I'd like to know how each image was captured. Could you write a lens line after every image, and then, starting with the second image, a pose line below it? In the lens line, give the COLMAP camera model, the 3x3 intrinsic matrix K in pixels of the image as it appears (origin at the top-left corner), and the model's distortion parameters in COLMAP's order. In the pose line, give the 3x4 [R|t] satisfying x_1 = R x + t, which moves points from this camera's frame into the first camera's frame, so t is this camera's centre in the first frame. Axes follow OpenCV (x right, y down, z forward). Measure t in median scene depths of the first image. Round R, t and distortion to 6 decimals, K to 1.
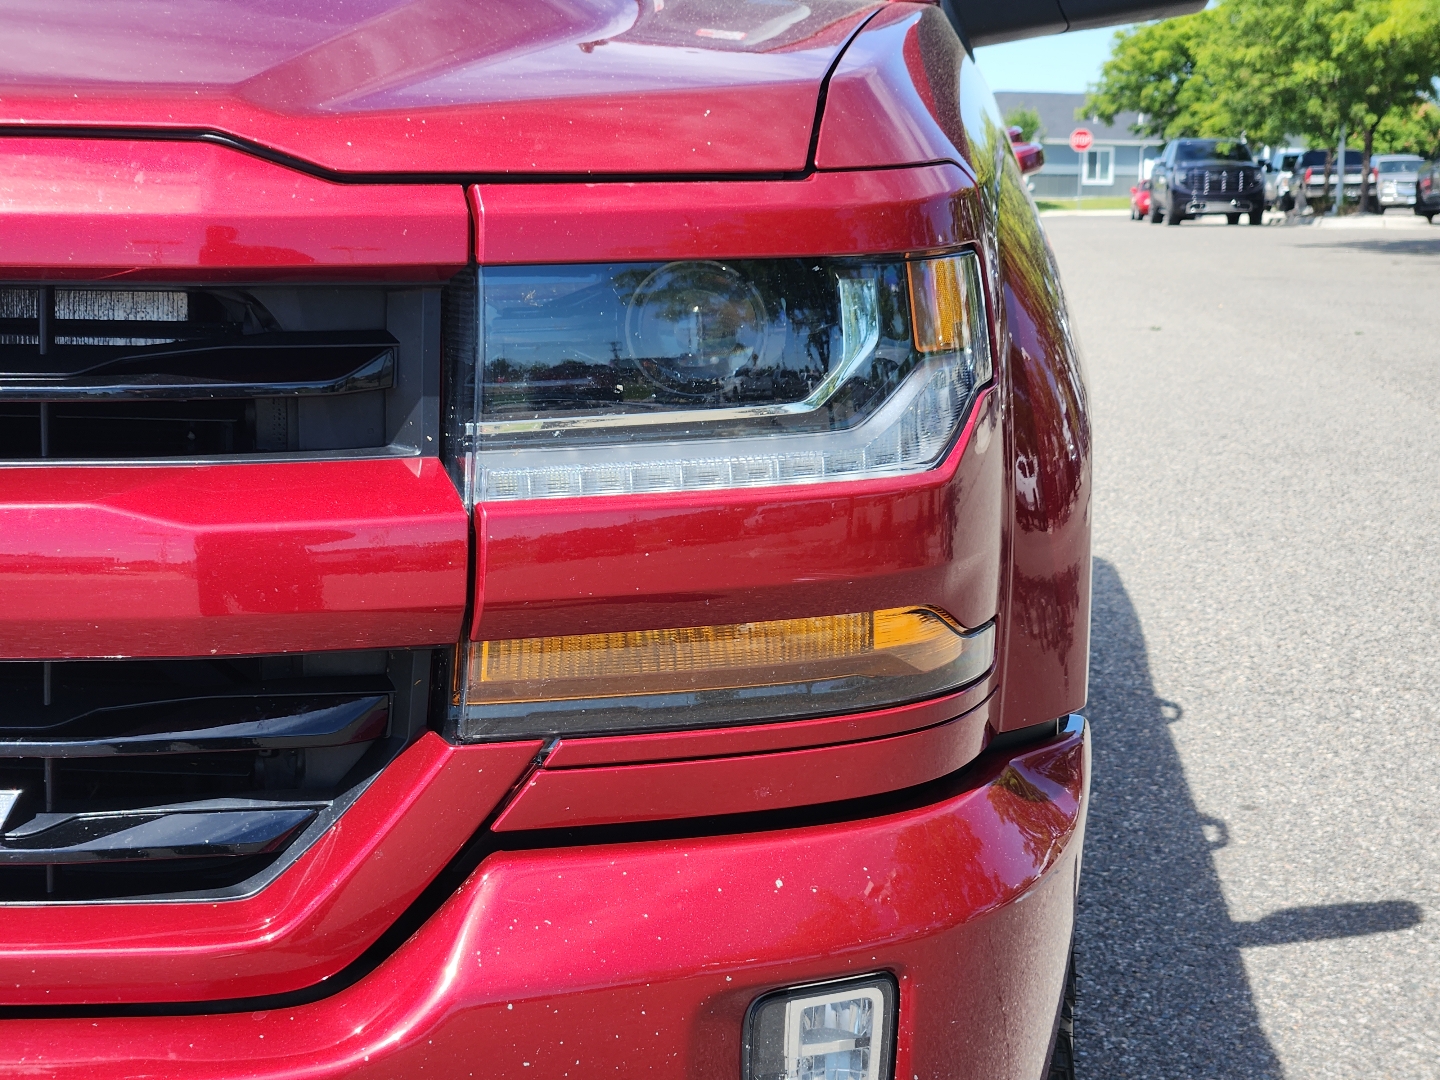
lens RADIAL K [[2799.7, 0, 714.5], [0, 2799.7, 541.3], [0, 0, 1]] dist [-0.002483, 0.000000]
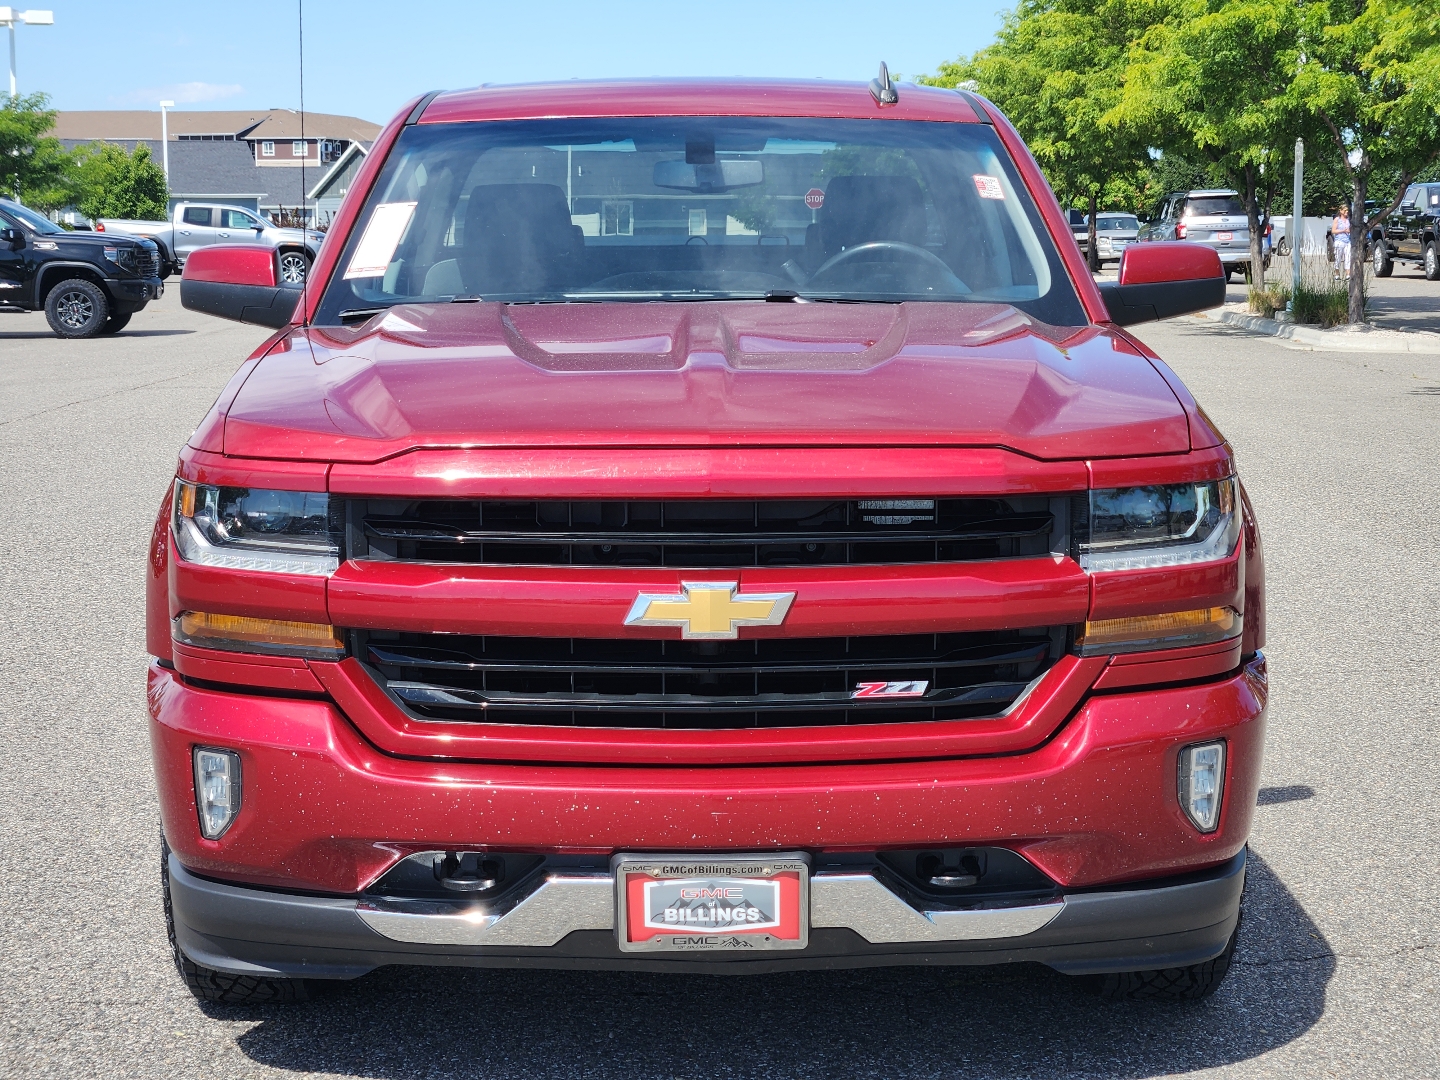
lens RADIAL K [[2799.7, 0, 725.1], [0, 2799.7, 551.4], [0, 0, 1]] dist [-0.002483, 0.000000]
pose [[0.994060, -0.026911, 0.105457, -0.723353], [0.028337, 0.999526, -0.012038, -0.011101], [-0.105083, 0.014954, 0.994351, -1.718894]]
